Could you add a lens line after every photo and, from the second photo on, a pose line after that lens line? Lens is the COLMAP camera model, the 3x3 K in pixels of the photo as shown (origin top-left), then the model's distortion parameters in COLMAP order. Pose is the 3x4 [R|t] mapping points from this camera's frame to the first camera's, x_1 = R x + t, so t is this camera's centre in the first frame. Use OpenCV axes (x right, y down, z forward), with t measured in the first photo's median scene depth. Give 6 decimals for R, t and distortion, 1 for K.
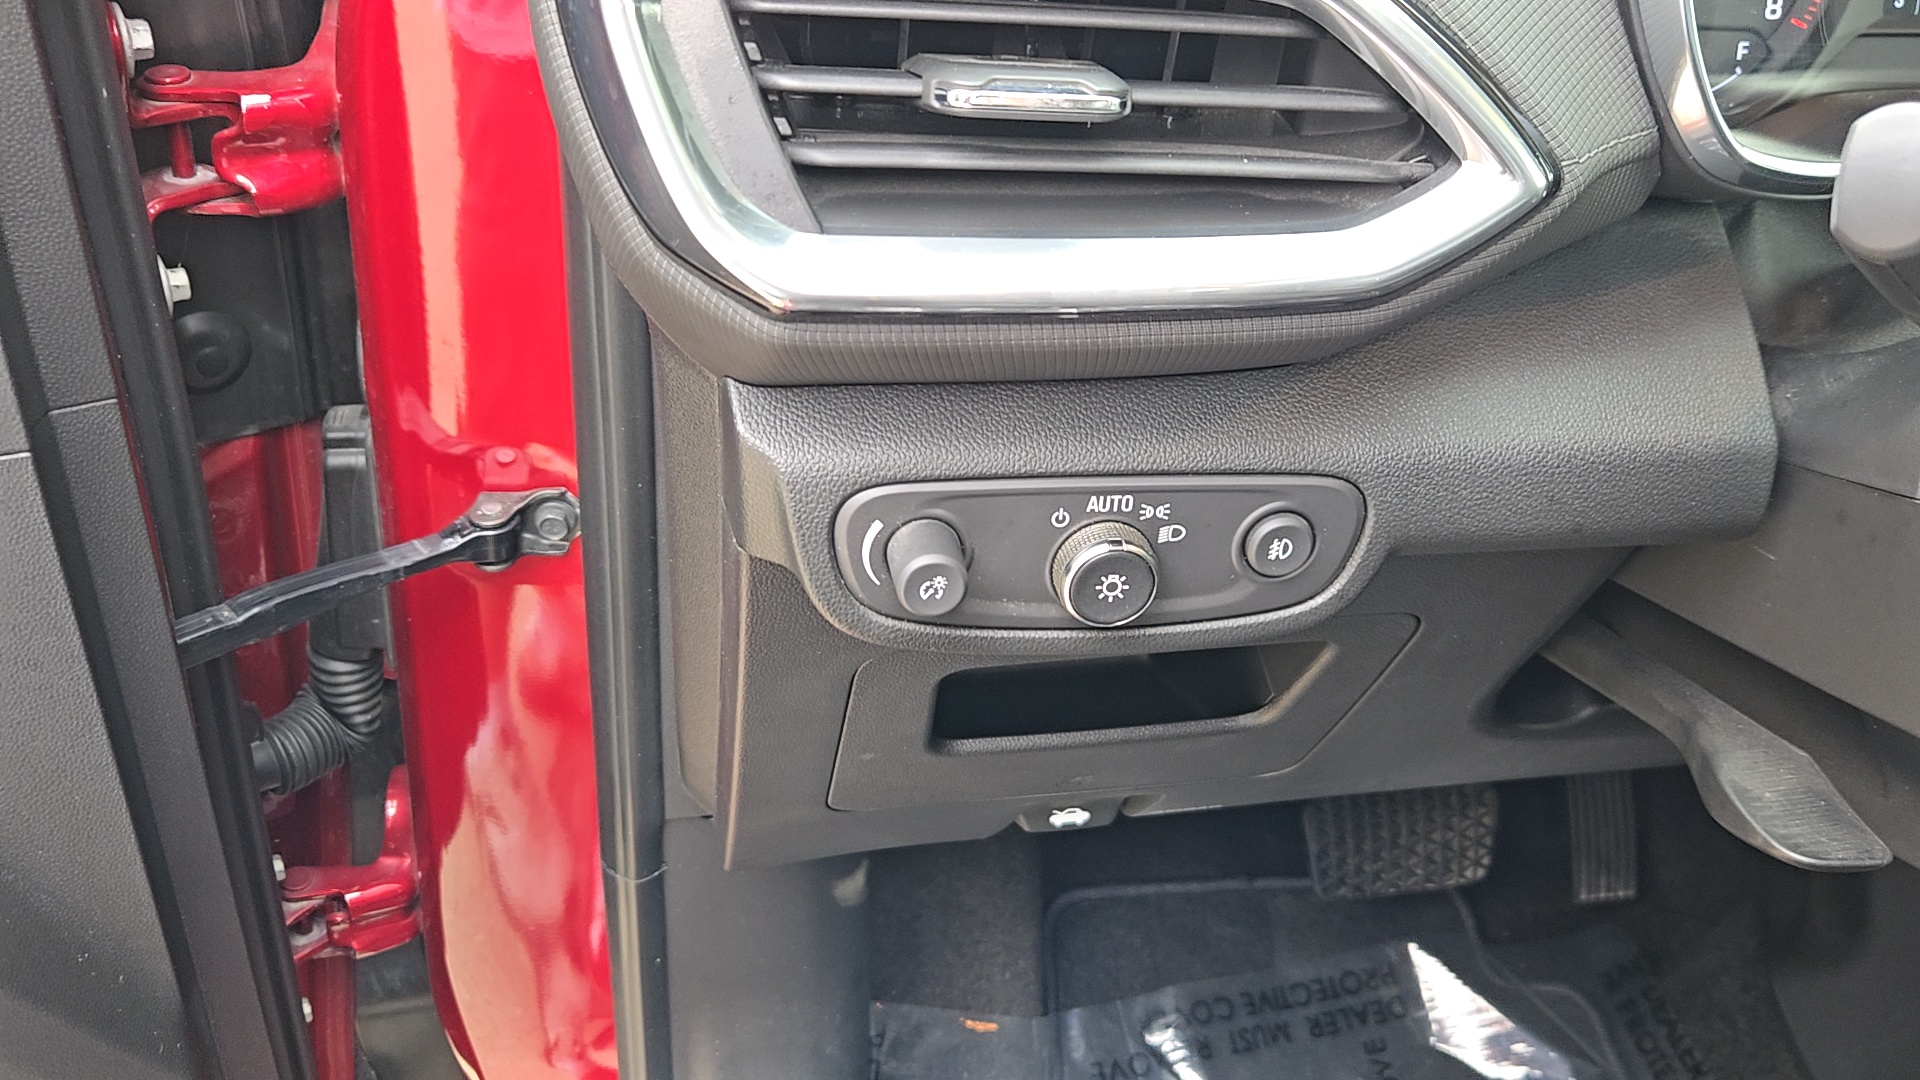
lens RADIAL K [[1634.6, 0, 965.4], [0, 1634.6, 530.6], [0, 0, 1]] dist [-0.009126, 0.028778]
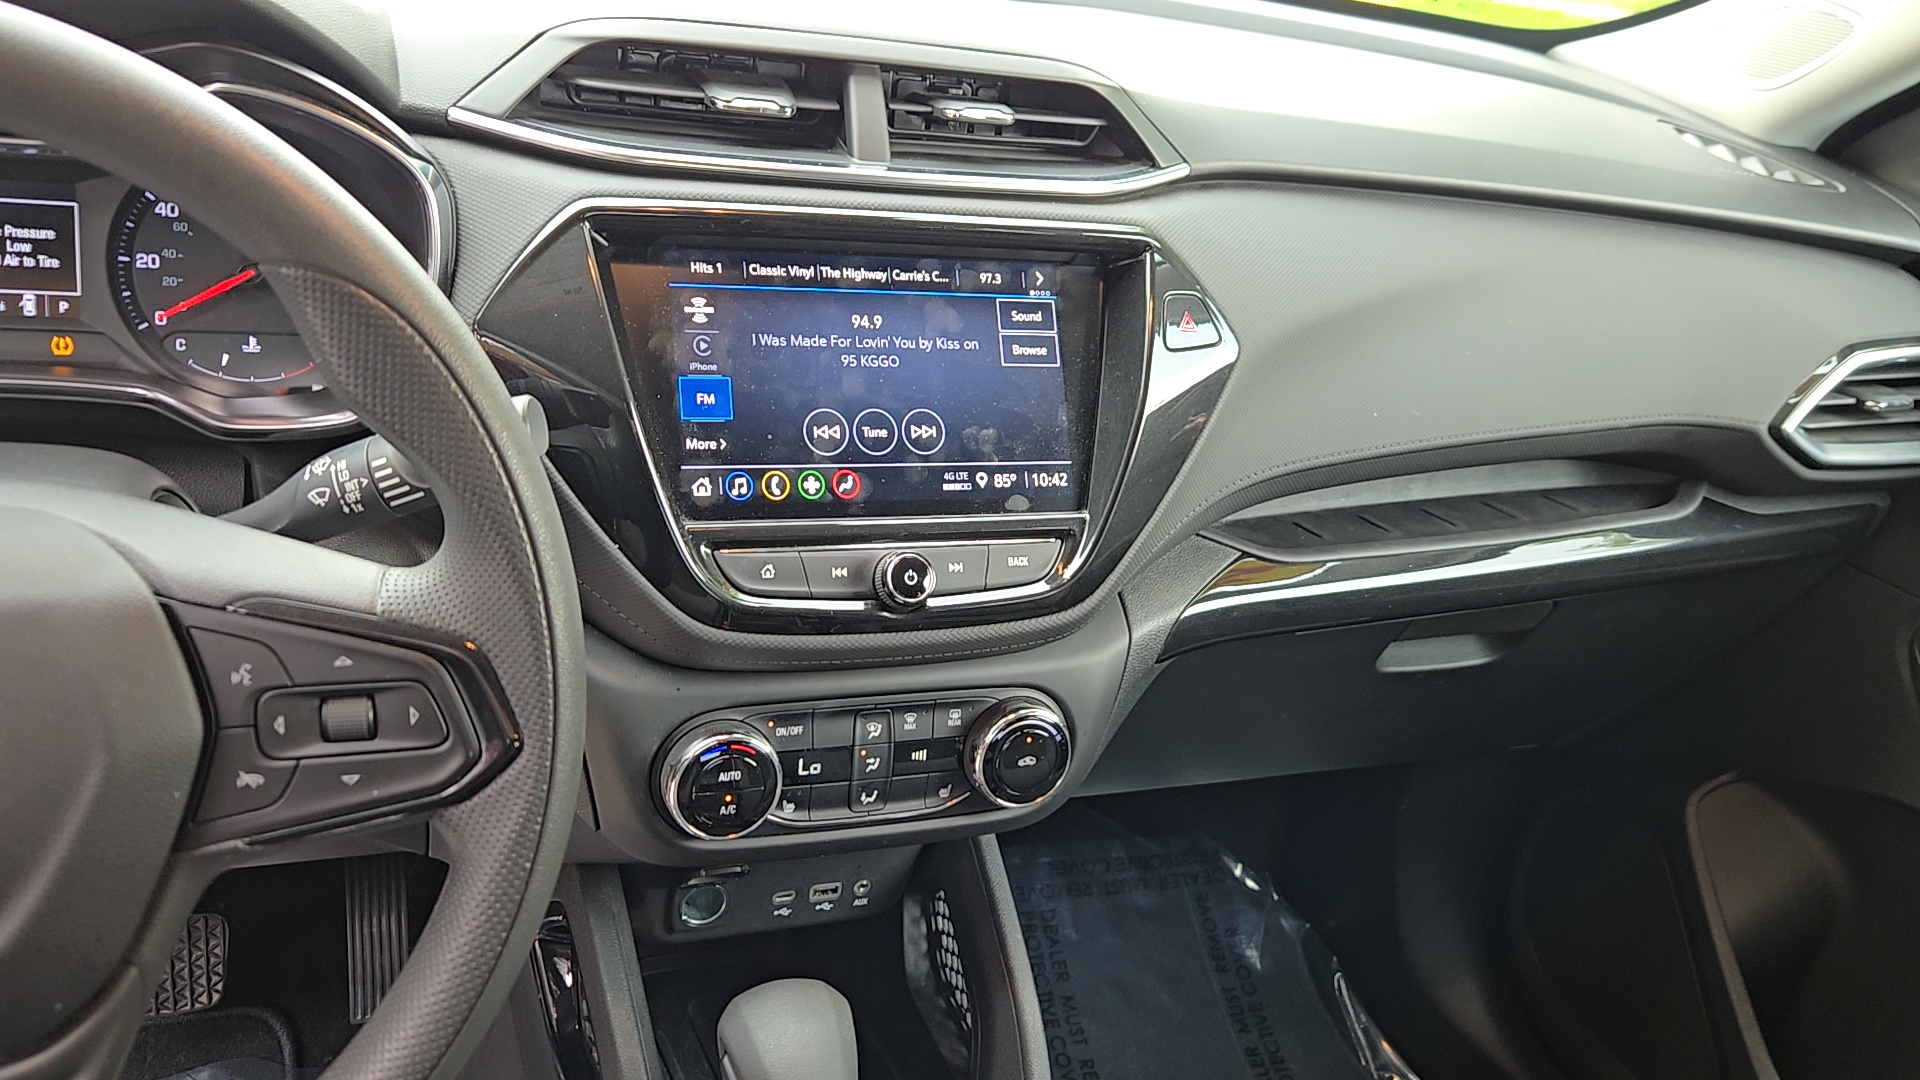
lens RADIAL K [[1617.3, 0, 949.4], [0, 1617.3, 535.9], [0, 0, 1]] dist [0.008843, 0.002528]
pose [[0.978393, -0.004802, 0.206697, 0.592792], [0.032066, 0.991158, -0.128753, 0.048126], [-0.204252, 0.132599, 0.969896, -0.279309]]
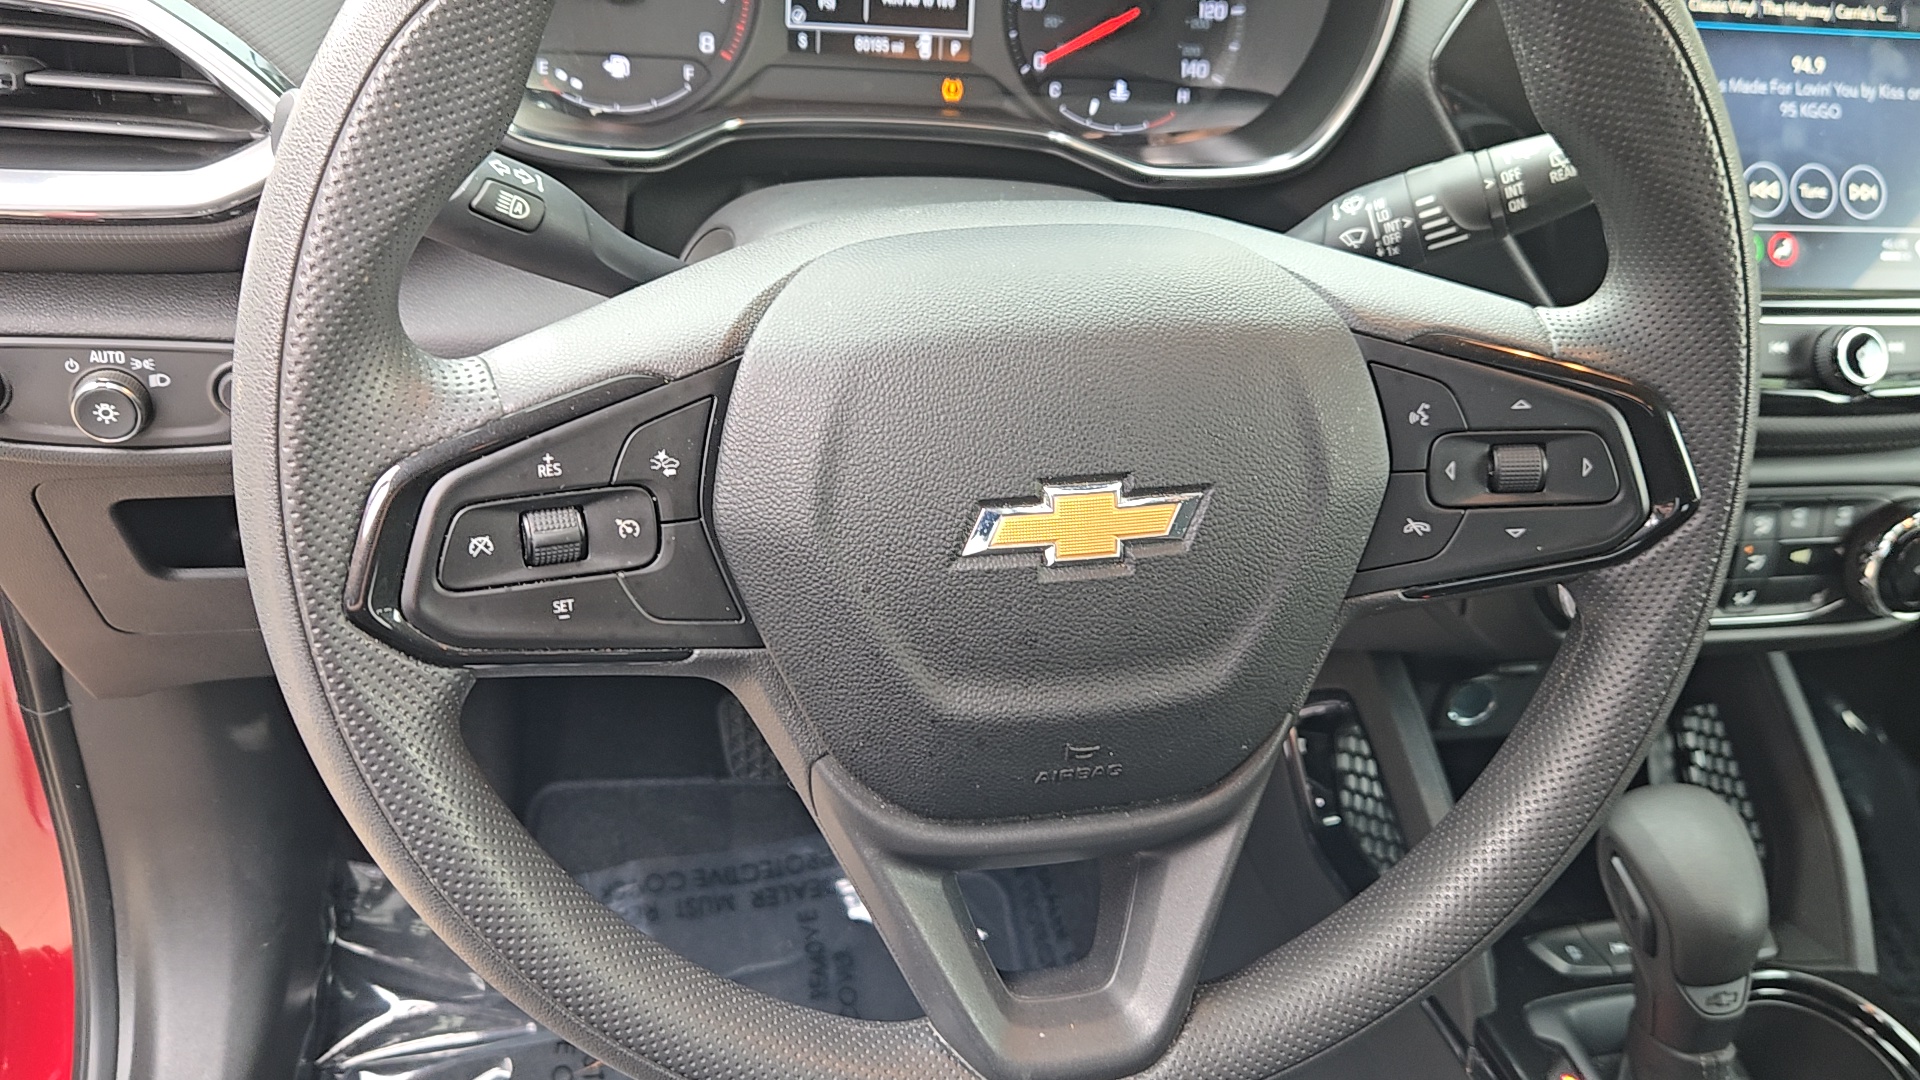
lens RADIAL K [[1634.6, 0, 965.4], [0, 1634.6, 530.6], [0, 0, 1]] dist [-0.009126, 0.028778]
pose [[0.999134, 0.018944, 0.037046, 0.331974], [-0.018007, 0.999514, -0.025461, 0.067102], [-0.037511, 0.024772, 0.998989, -0.206995]]
